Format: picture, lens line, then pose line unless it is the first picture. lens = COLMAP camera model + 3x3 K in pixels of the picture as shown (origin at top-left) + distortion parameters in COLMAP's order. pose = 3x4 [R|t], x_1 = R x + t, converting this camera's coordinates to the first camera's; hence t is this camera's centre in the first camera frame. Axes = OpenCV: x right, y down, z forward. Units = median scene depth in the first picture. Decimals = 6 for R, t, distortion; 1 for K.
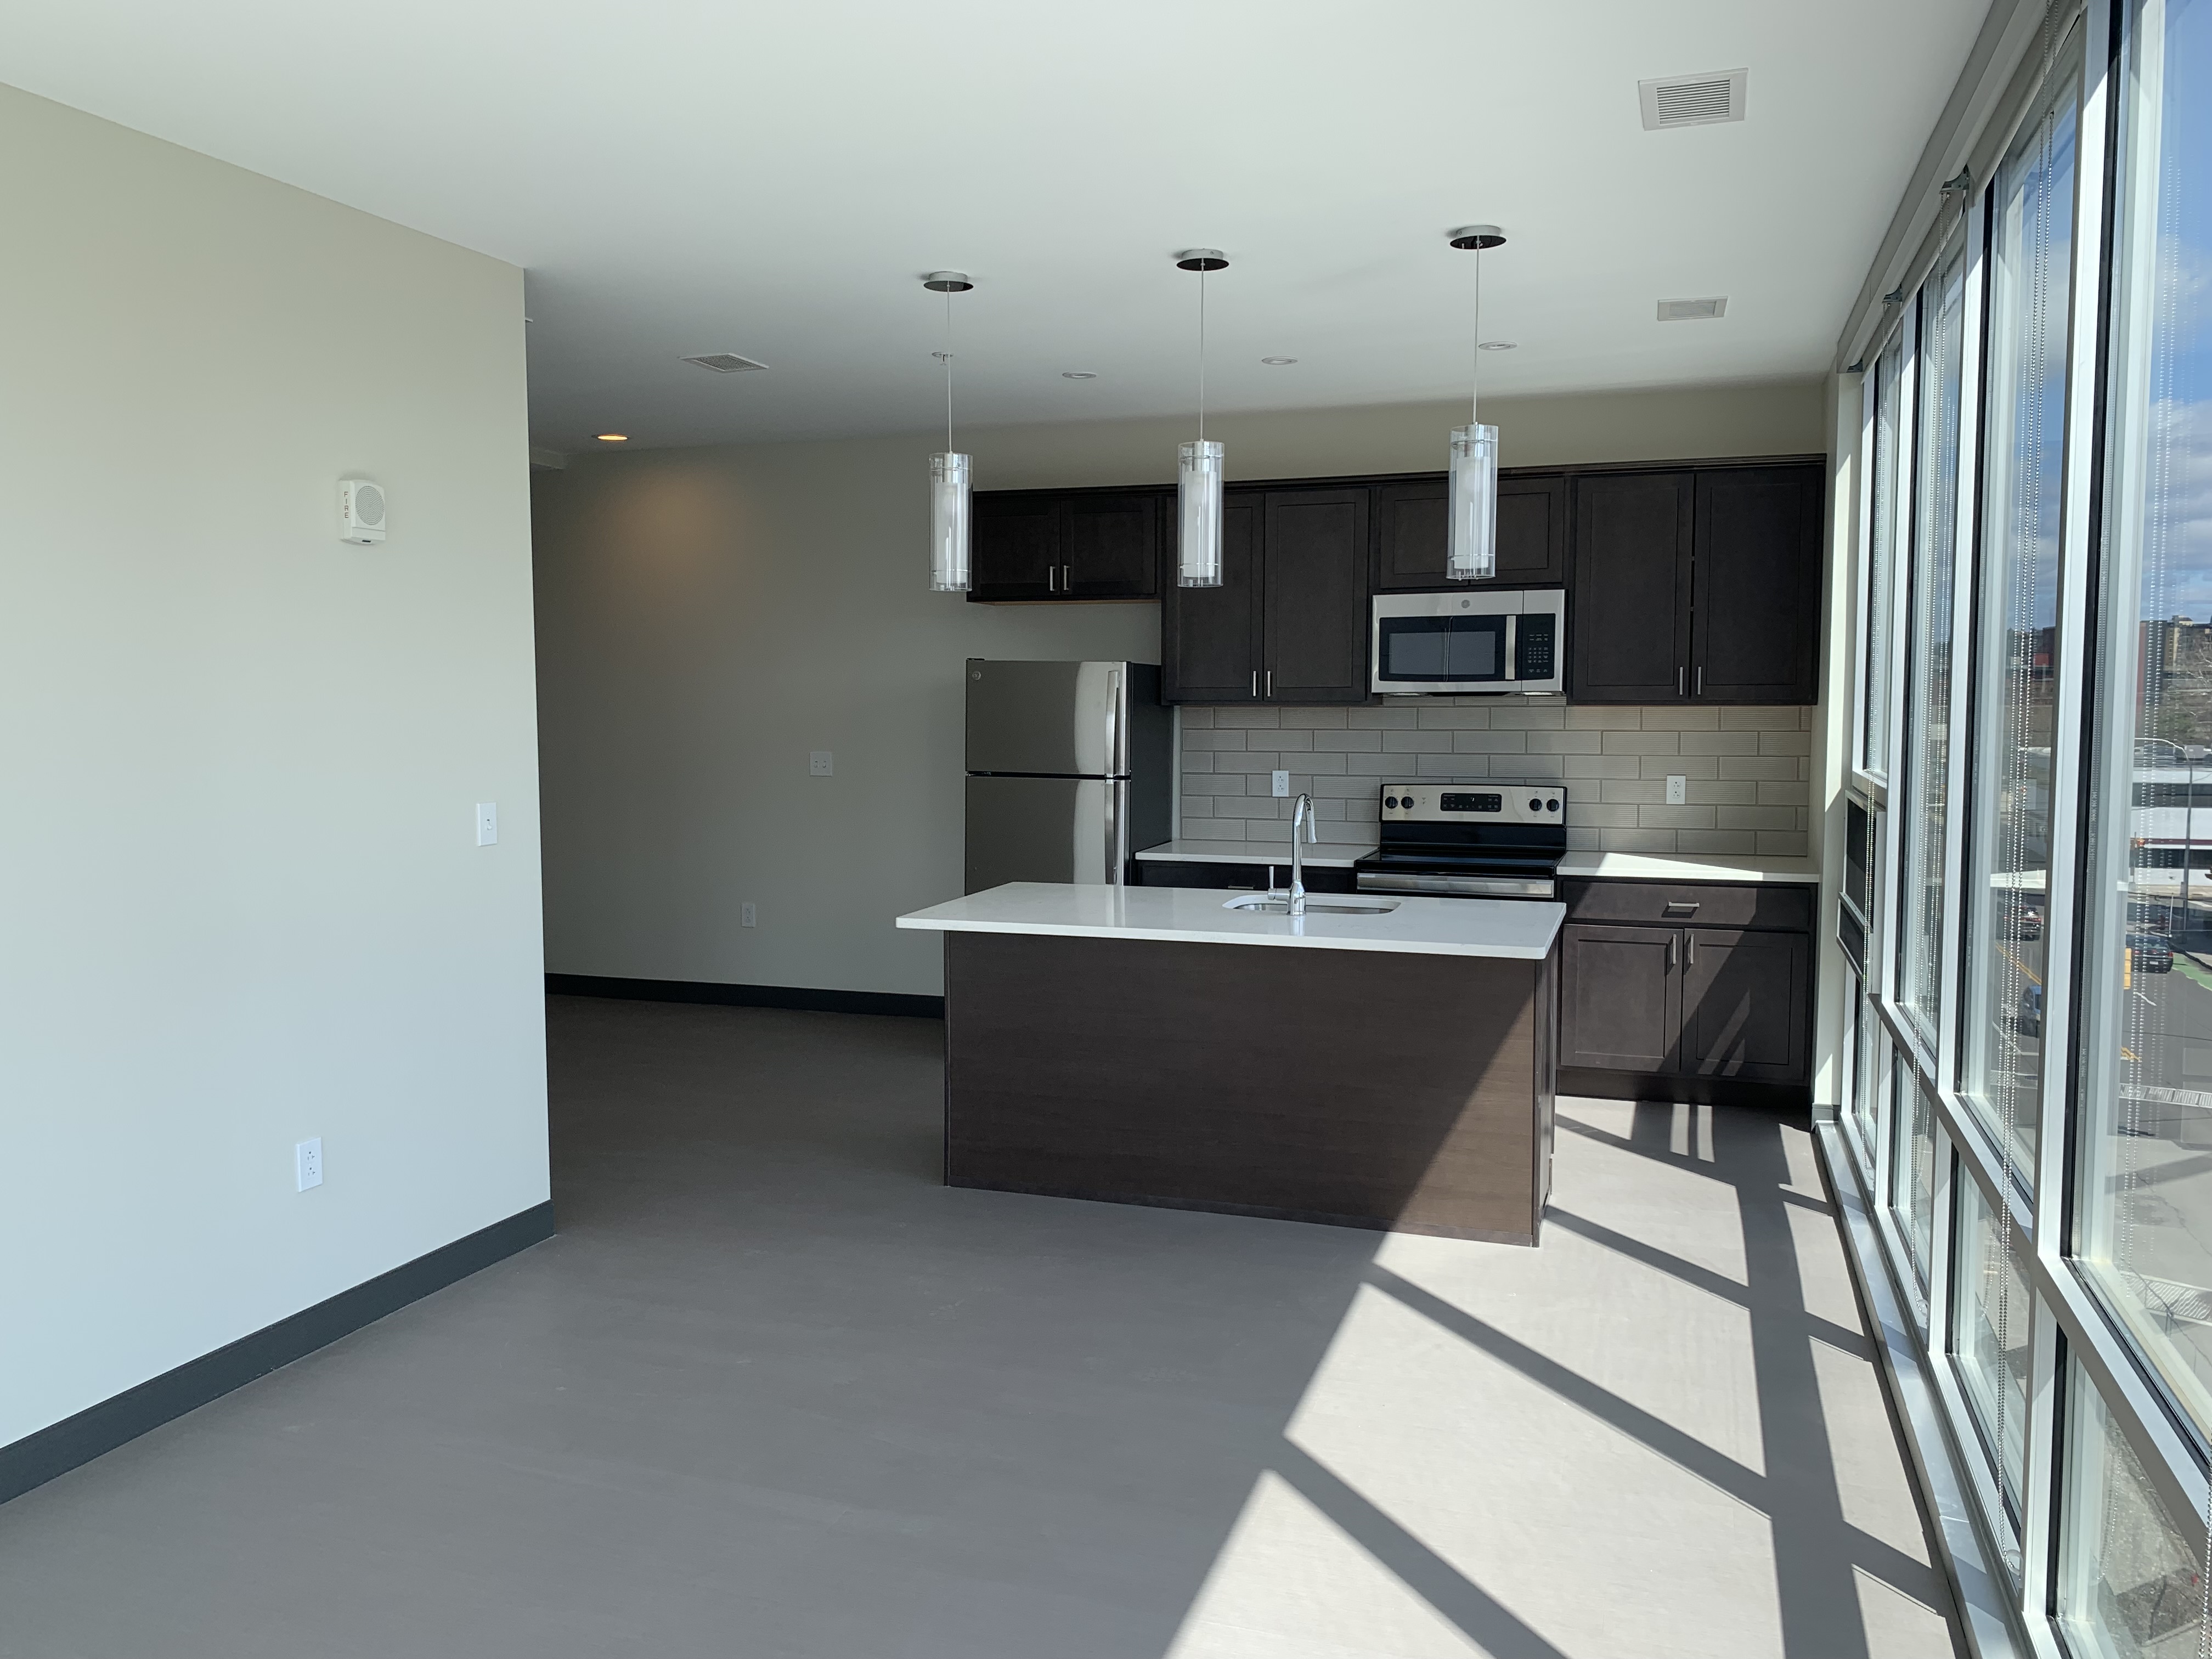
lens RADIAL K [[1694.0, 0, 1106.0], [0, 1694.0, 829.5], [0, 0, 1]] dist [0.122542, -0.226763]
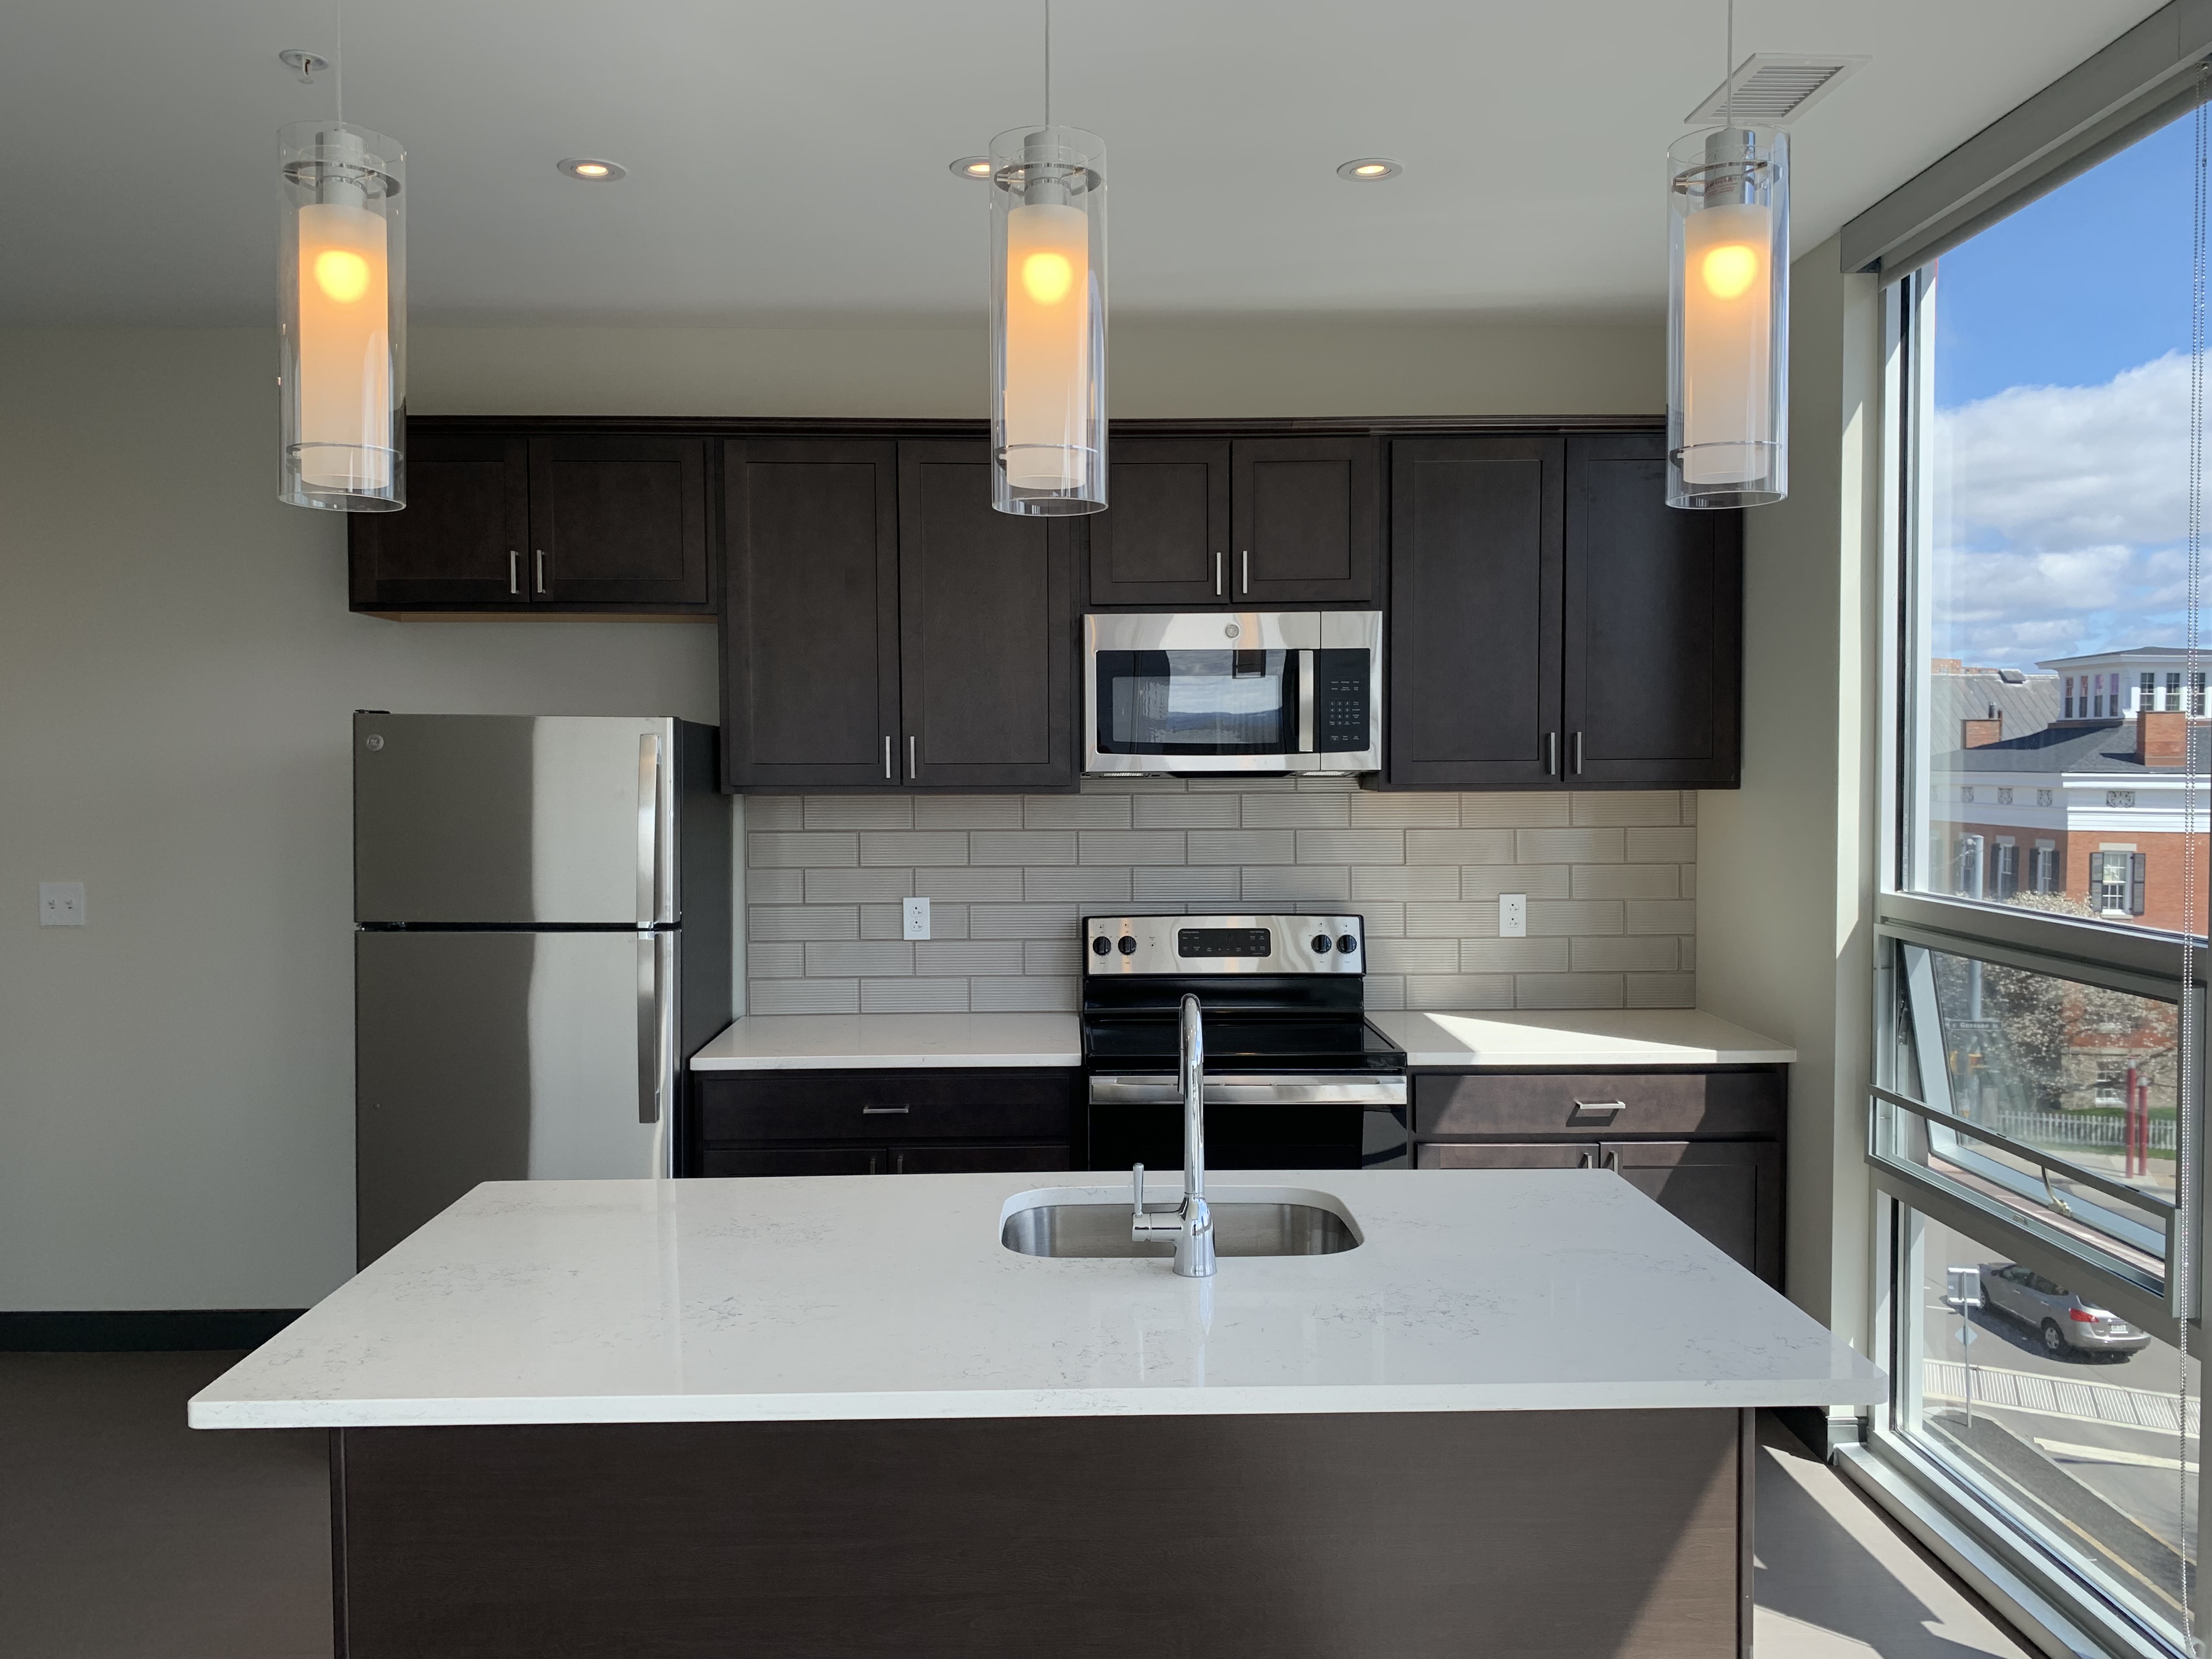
lens RADIAL K [[1694.0, 0, 1106.0], [0, 1694.0, 829.5], [0, 0, 1]] dist [0.122542, -0.226763]
pose [[0.940333, -0.016590, 0.339850, -0.044227], [0.031012, 0.998832, -0.037048, -0.036700], [-0.338839, 0.045377, 0.939750, 0.420183]]
